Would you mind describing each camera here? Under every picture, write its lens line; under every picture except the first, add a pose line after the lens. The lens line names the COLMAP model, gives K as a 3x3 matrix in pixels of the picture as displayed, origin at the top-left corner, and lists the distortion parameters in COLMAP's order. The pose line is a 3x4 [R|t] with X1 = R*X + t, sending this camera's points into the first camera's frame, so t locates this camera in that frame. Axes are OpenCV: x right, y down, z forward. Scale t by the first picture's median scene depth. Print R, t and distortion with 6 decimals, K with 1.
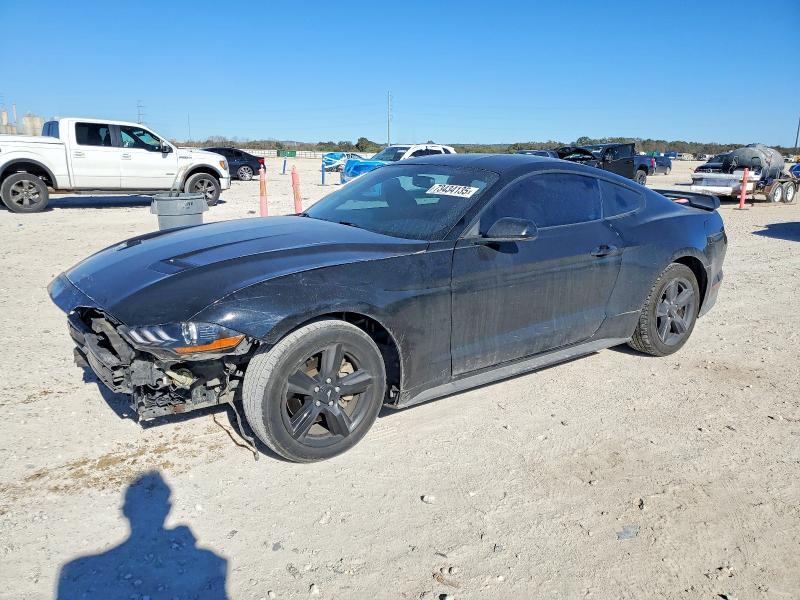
lens RADIAL K [[630.7, 0, 397.5], [0, 630.7, 298.1], [0, 0, 1]] dist [0.018703, 0.021689]
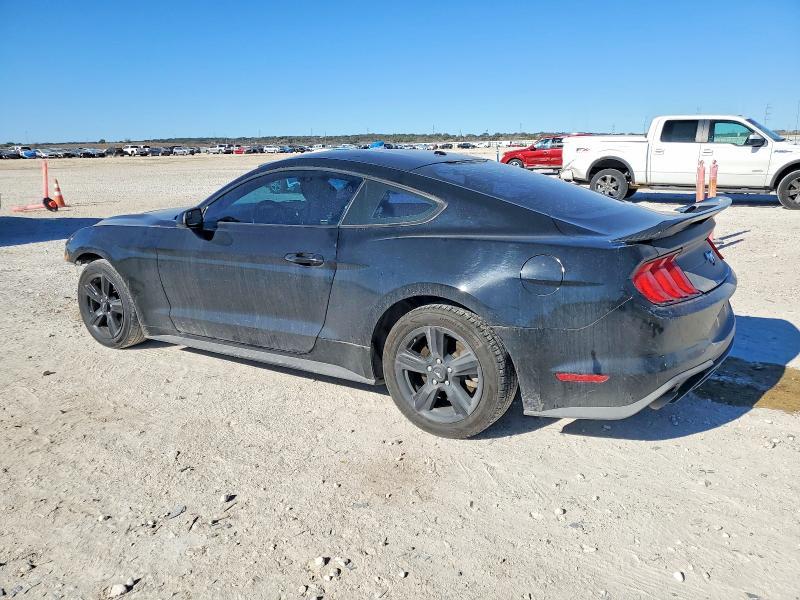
lens RADIAL K [[630.7, 0, 397.5], [0, 630.7, 300.7], [0, 0, 1]] dist [0.018703, 0.021689]
pose [[0.356719, 0.198537, -0.912872, 0.346388], [-0.191013, 0.972014, 0.136758, -0.047273], [0.914476, 0.125587, 0.384659, 0.234049]]
